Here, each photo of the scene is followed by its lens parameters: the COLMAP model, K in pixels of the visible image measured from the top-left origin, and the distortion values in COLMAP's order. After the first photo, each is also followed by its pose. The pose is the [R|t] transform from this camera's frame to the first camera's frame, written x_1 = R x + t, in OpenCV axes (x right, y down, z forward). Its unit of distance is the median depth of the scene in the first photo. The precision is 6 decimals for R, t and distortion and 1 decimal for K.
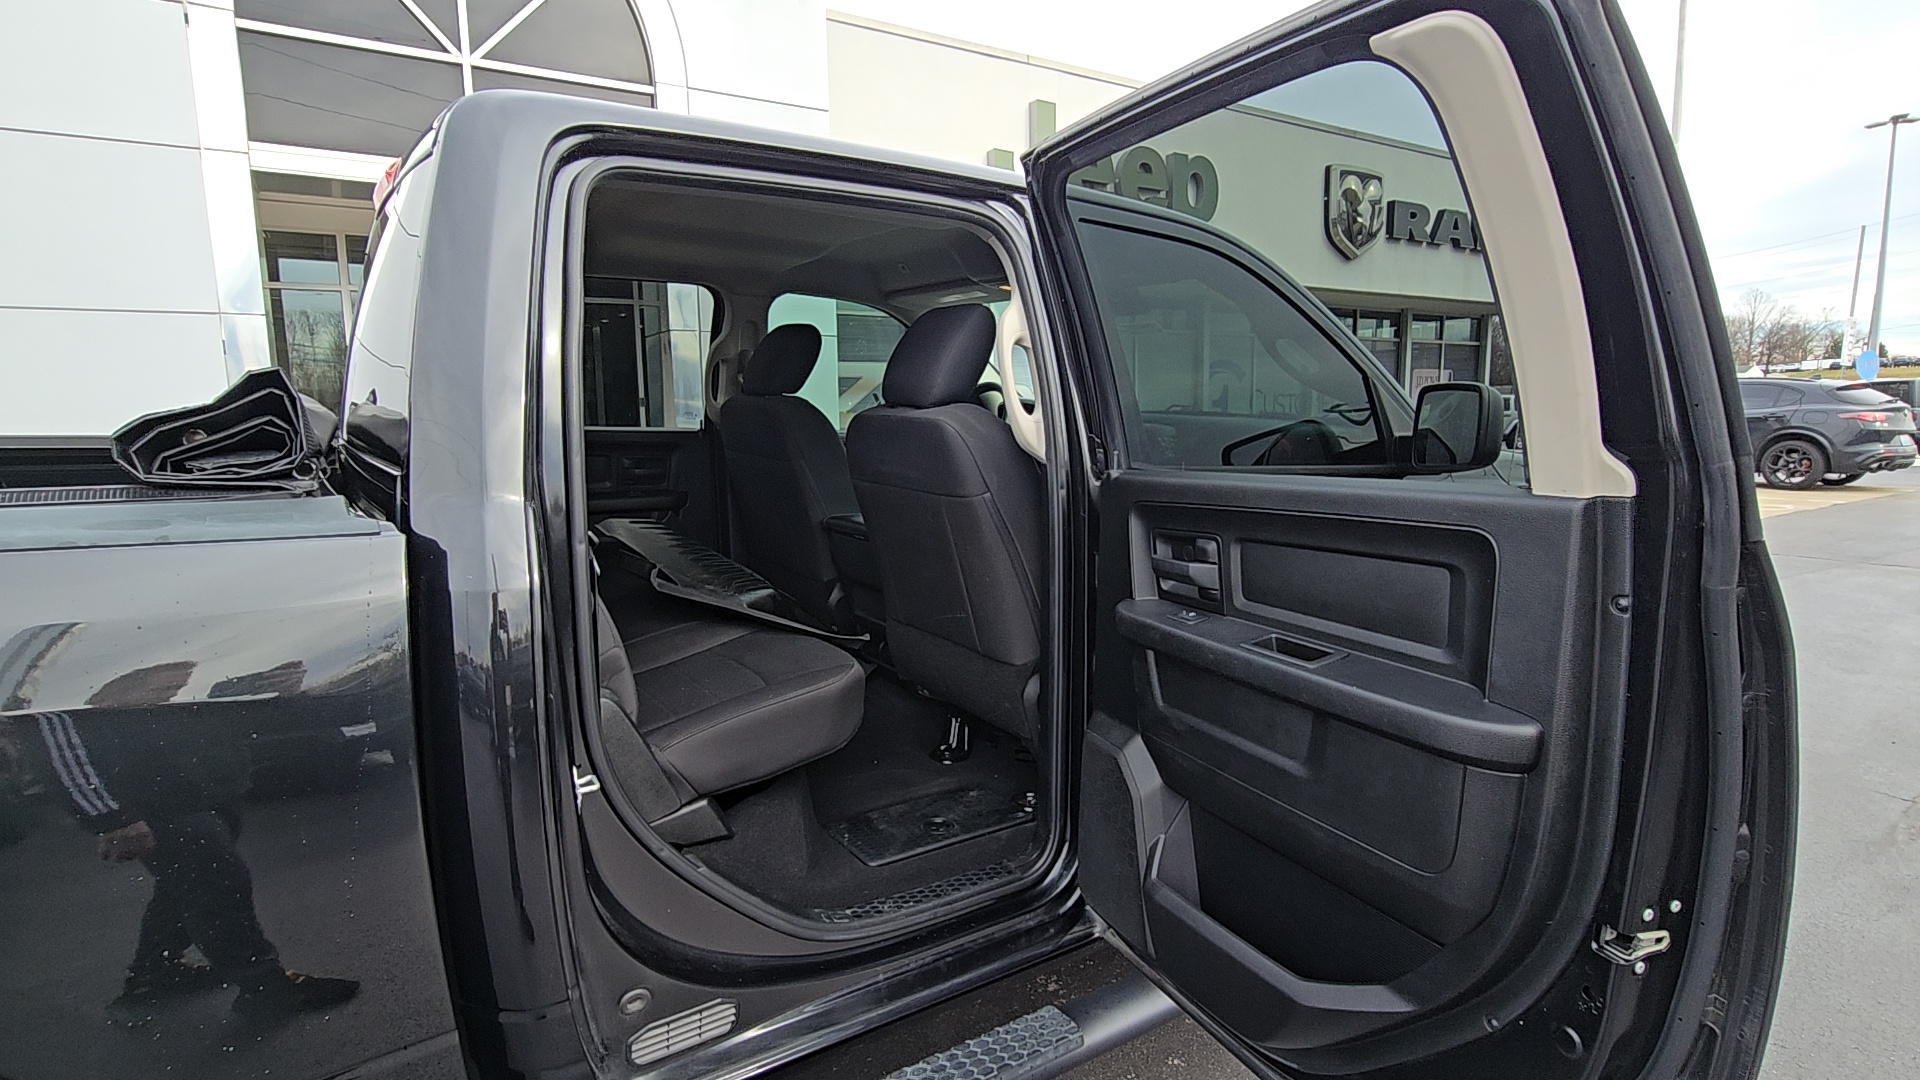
lens RADIAL K [[997.0, 0, 949.1], [0, 997.0, 541.1], [0, 0, 1]] dist [0.001818, -0.000898]
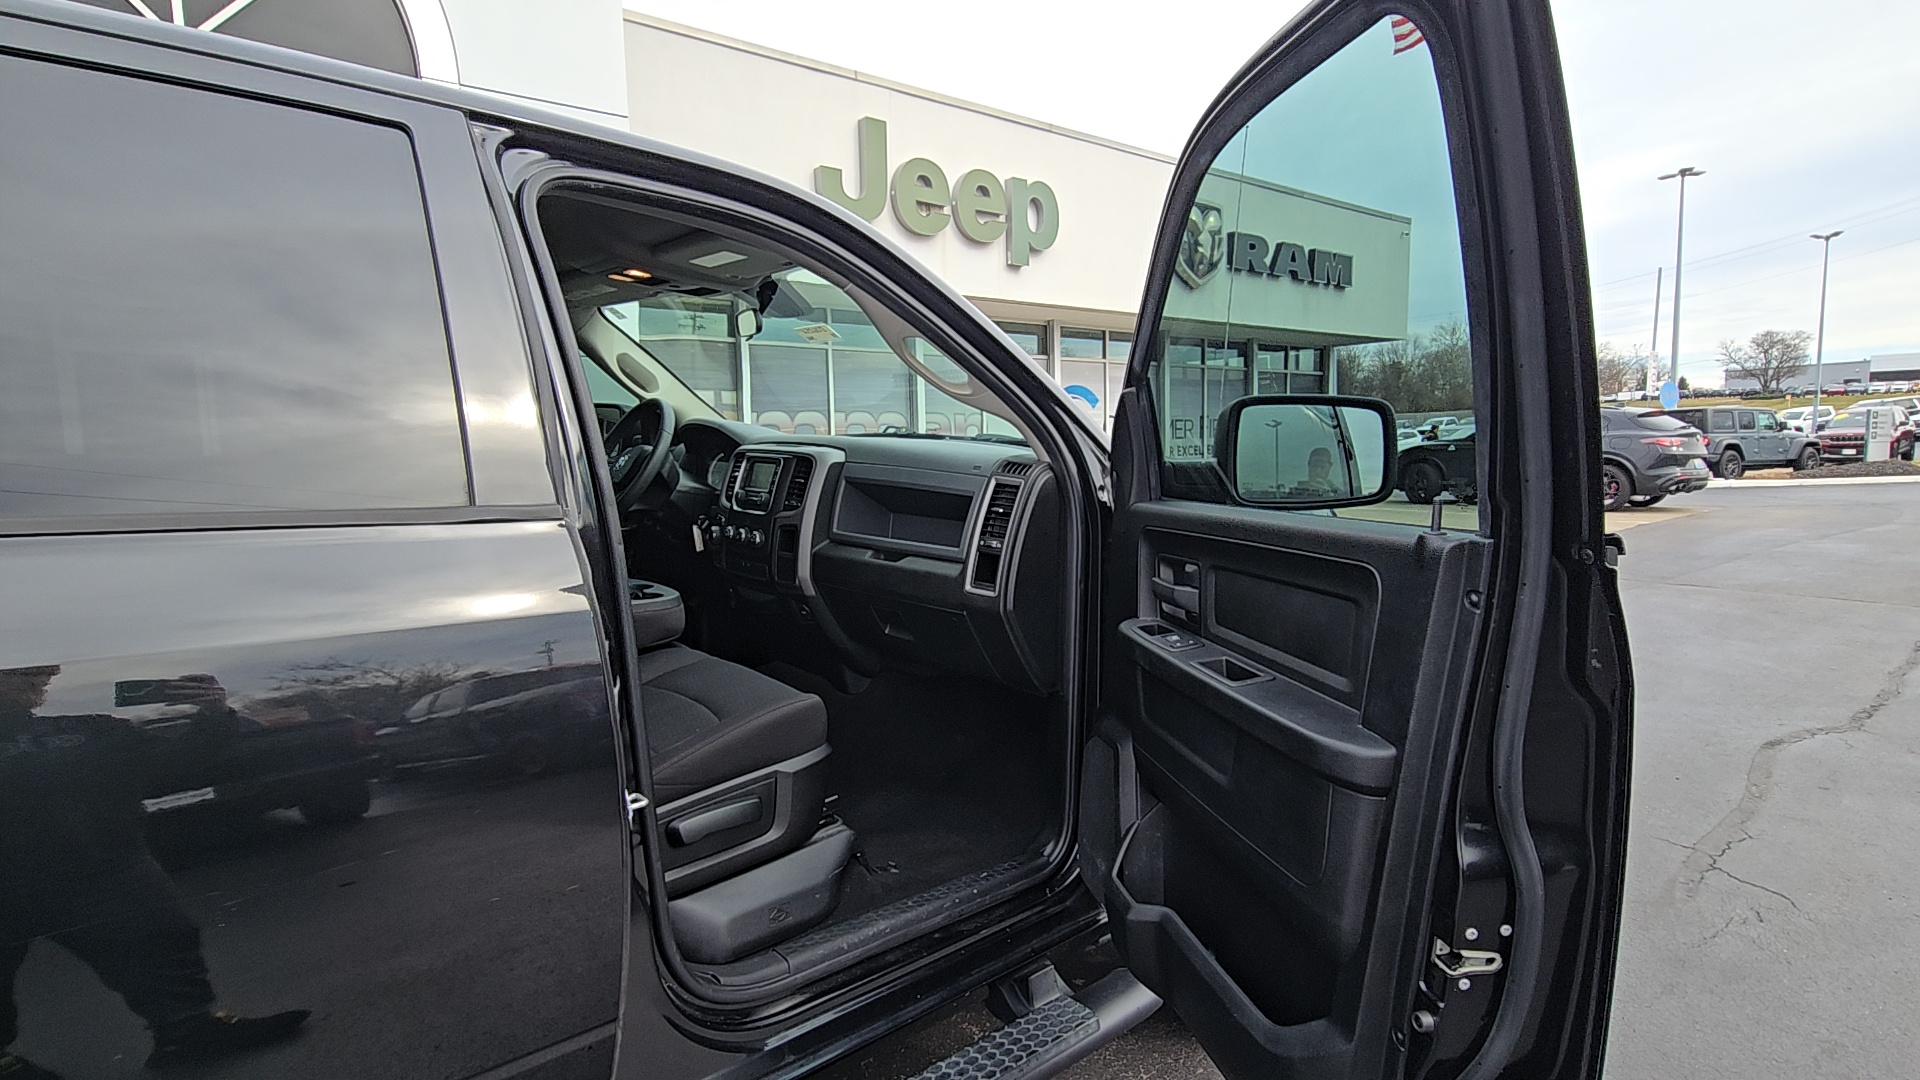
lens RADIAL K [[999.6, 0, 960.0], [0, 999.6, 540.0], [0, 0, 1]] dist [0.002467, 0.001398]
pose [[0.992574, -0.016033, 0.120584, 0.044418], [0.019825, 0.999344, -0.030313, -0.002881], [-0.120018, 0.032479, 0.992240, 0.035899]]
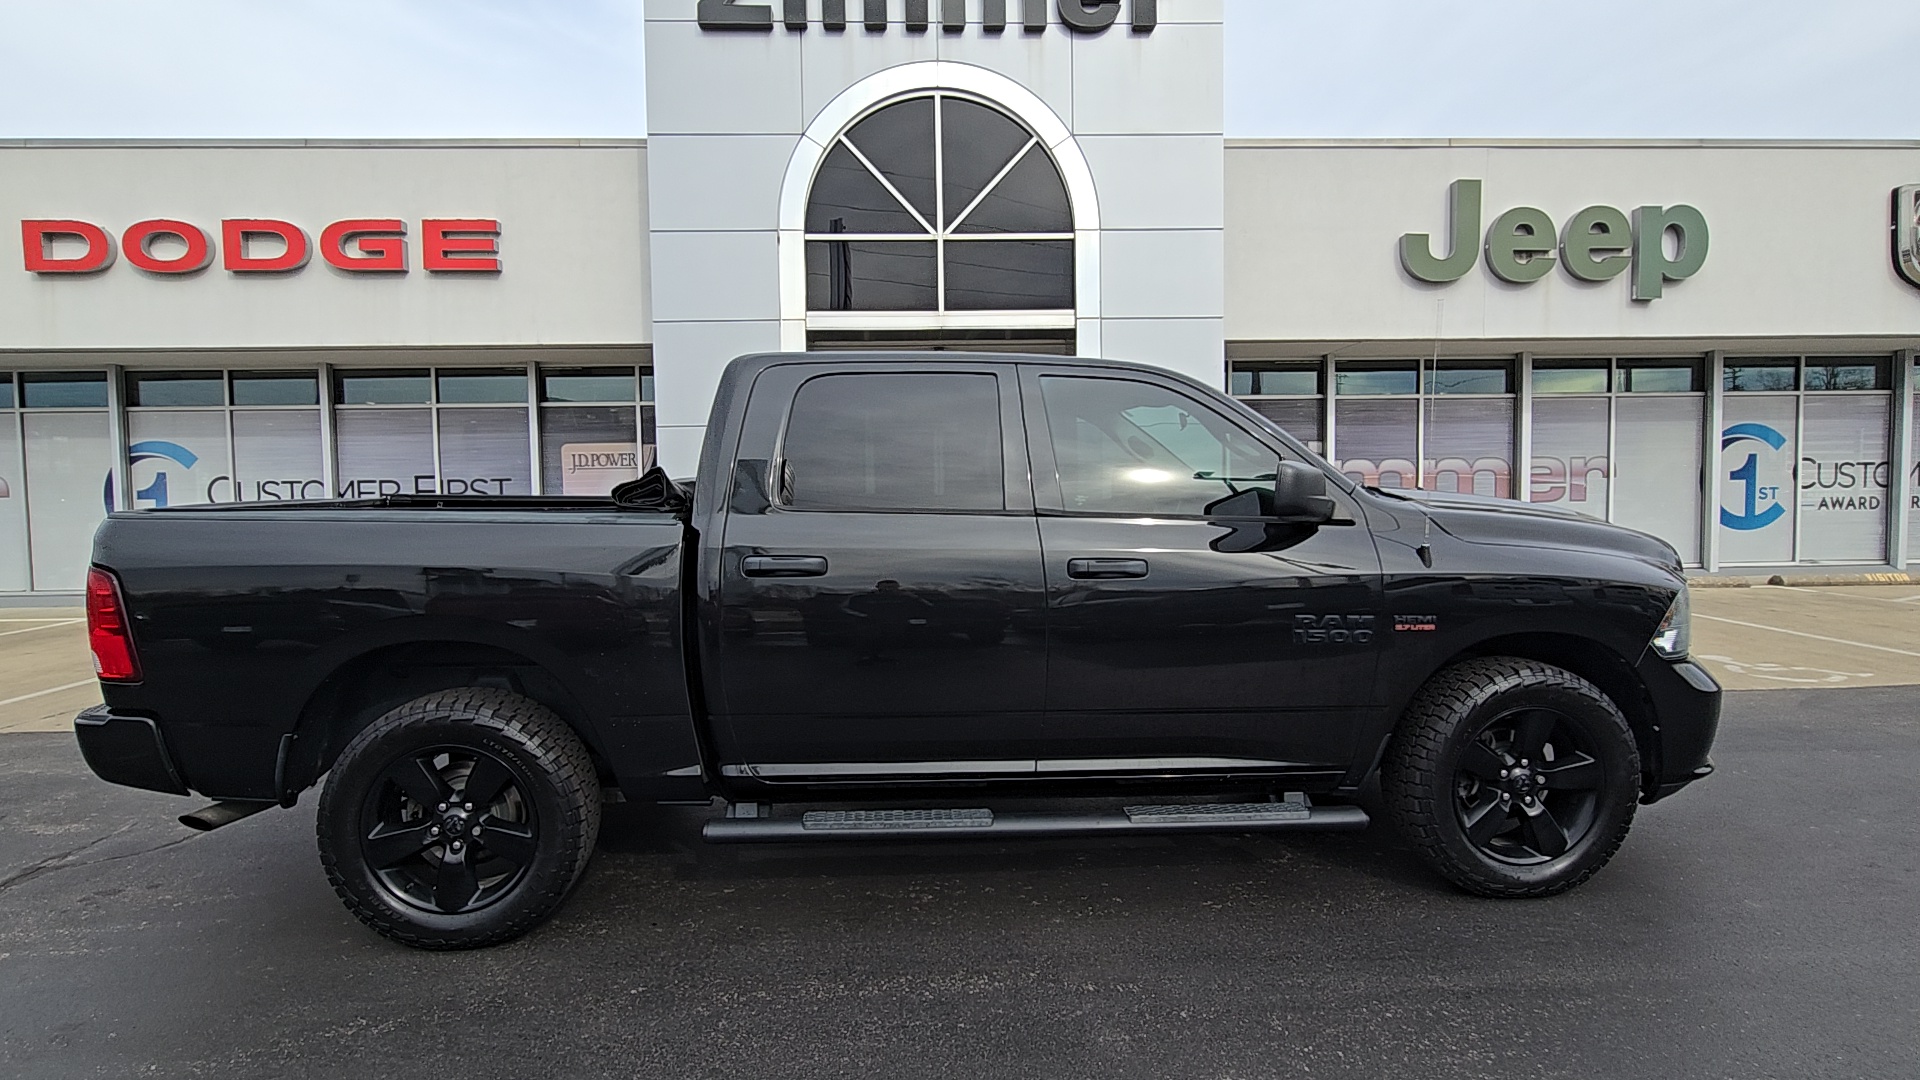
lens RADIAL K [[973.7, 0, 924.8], [0, 973.7, 546.7], [0, 0, 1]] dist [0.002849, -0.000172]
pose [[0.857897, 0.028443, -0.513035, 0.114207], [-0.063927, 0.996617, -0.051646, 0.012053], [0.509830, 0.077103, 0.856813, -0.079113]]
